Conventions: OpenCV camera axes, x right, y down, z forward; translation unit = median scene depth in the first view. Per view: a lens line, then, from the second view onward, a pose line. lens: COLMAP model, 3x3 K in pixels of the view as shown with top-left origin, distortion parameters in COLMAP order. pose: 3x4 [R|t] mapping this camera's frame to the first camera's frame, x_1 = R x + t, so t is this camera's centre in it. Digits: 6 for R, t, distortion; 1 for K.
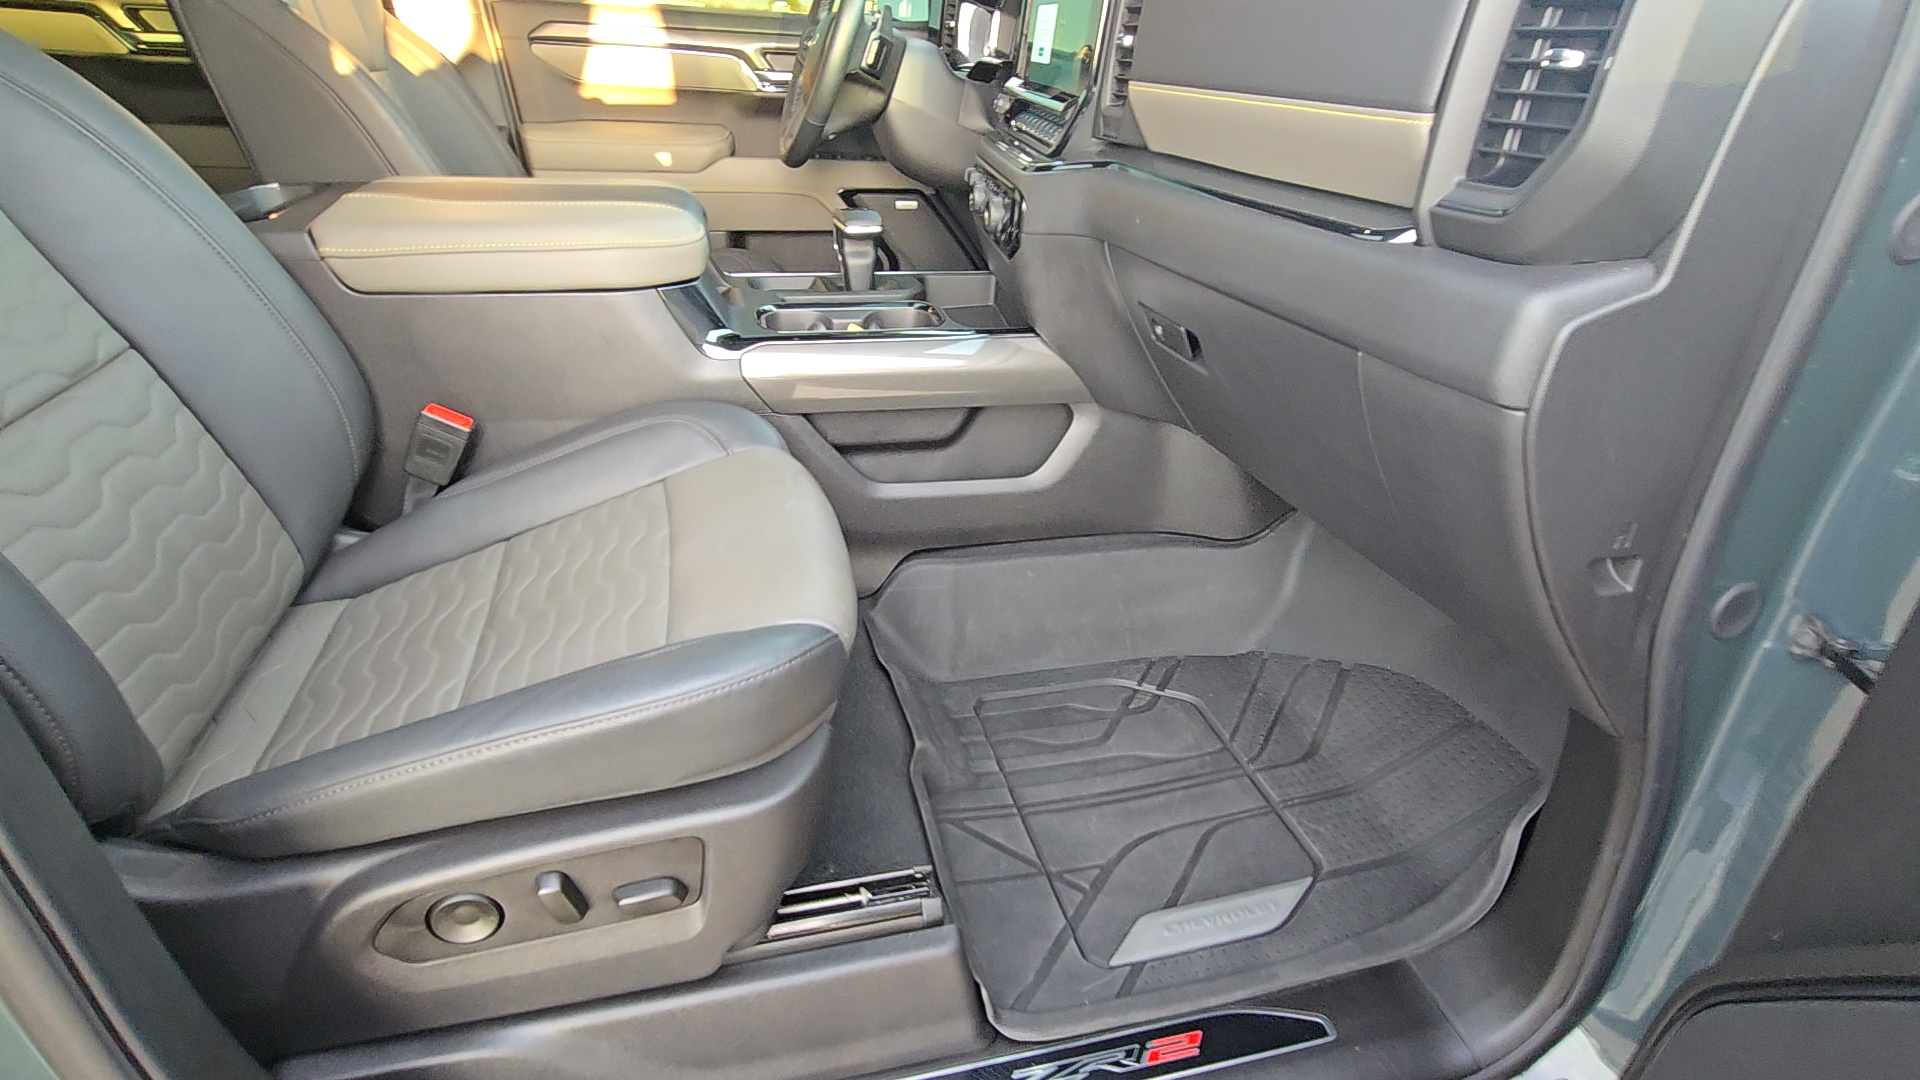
lens RADIAL K [[979.0, 0, 966.8], [0, 979.0, 548.1], [0, 0, 1]] dist [-0.003860, 0.006818]
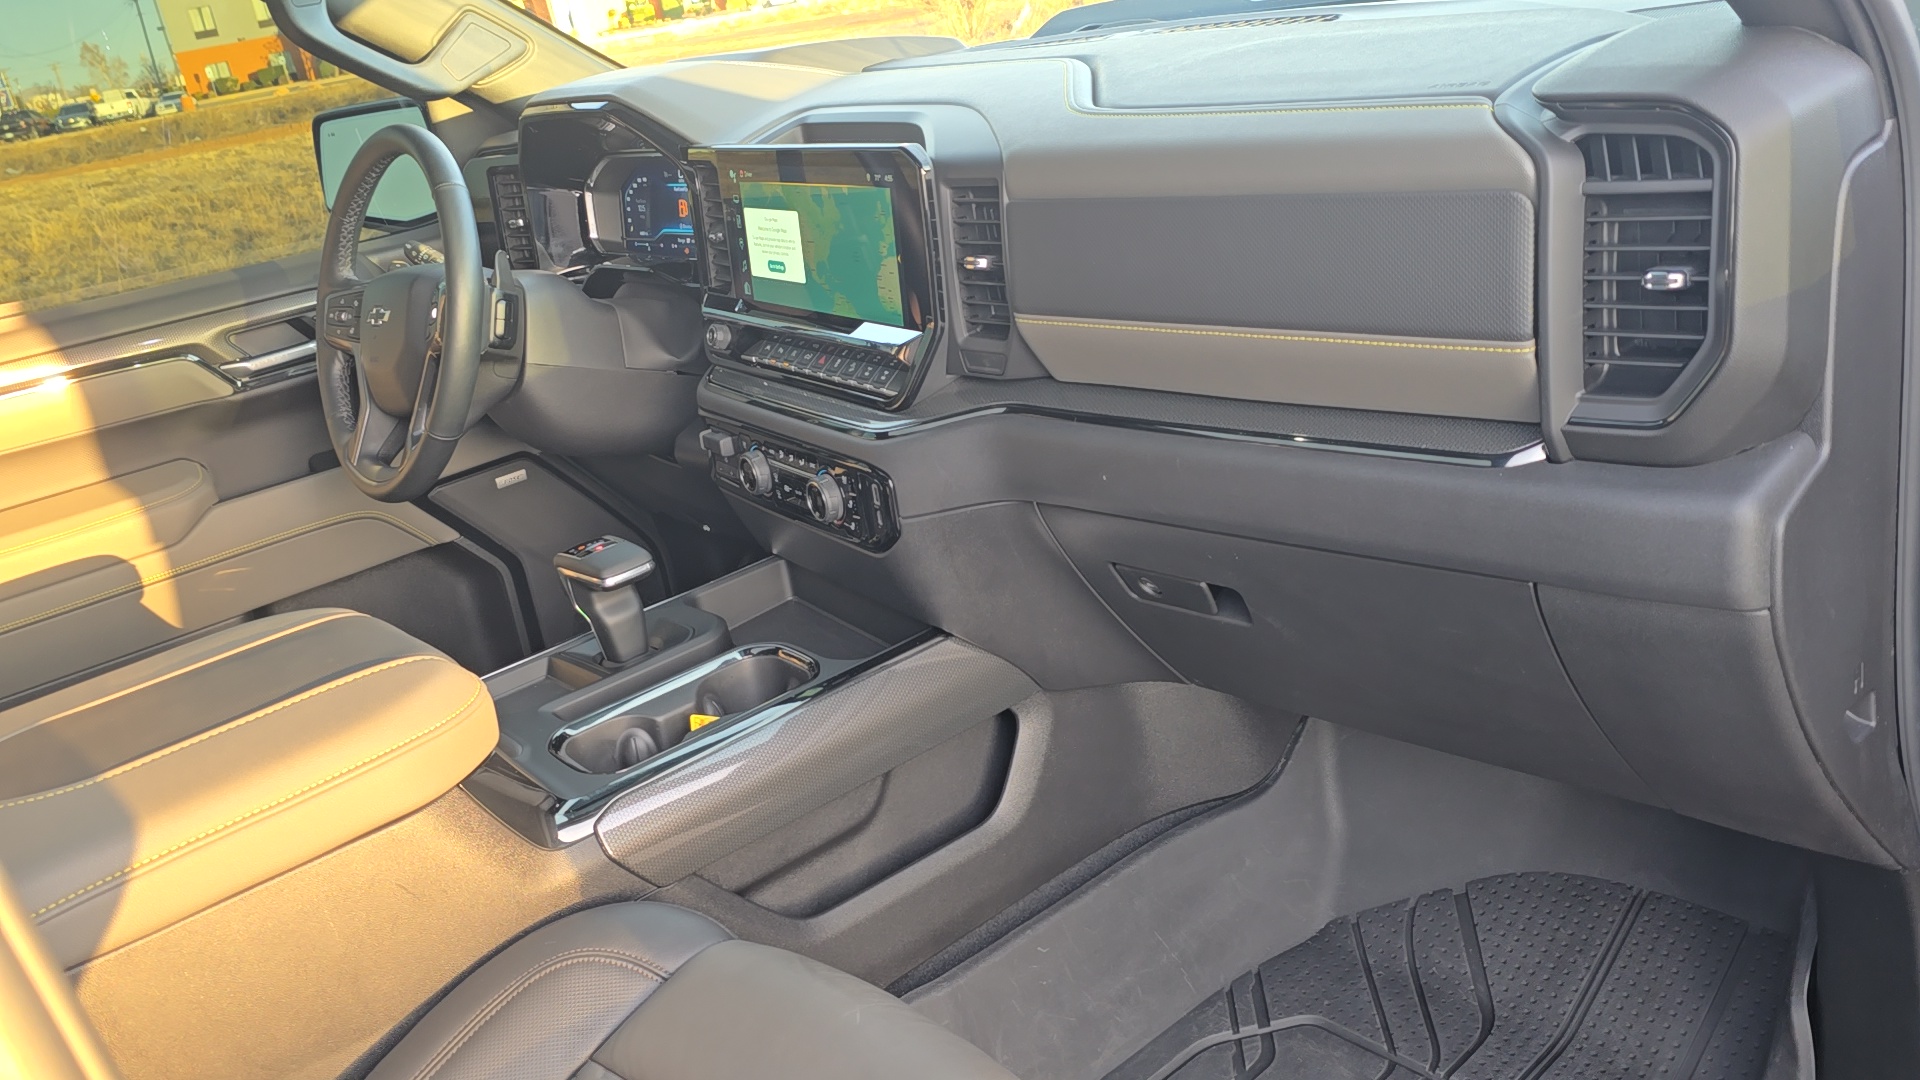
lens RADIAL K [[1614.3, 0, 960.8], [0, 1614.3, 552.0], [0, 0, 1]] dist [-0.008676, 0.016761]
pose [[0.880361, -0.335660, 0.335109, -0.300406], [0.384201, 0.918964, -0.088856, -0.166998], [-0.278127, 0.206975, 0.937980, -0.129802]]
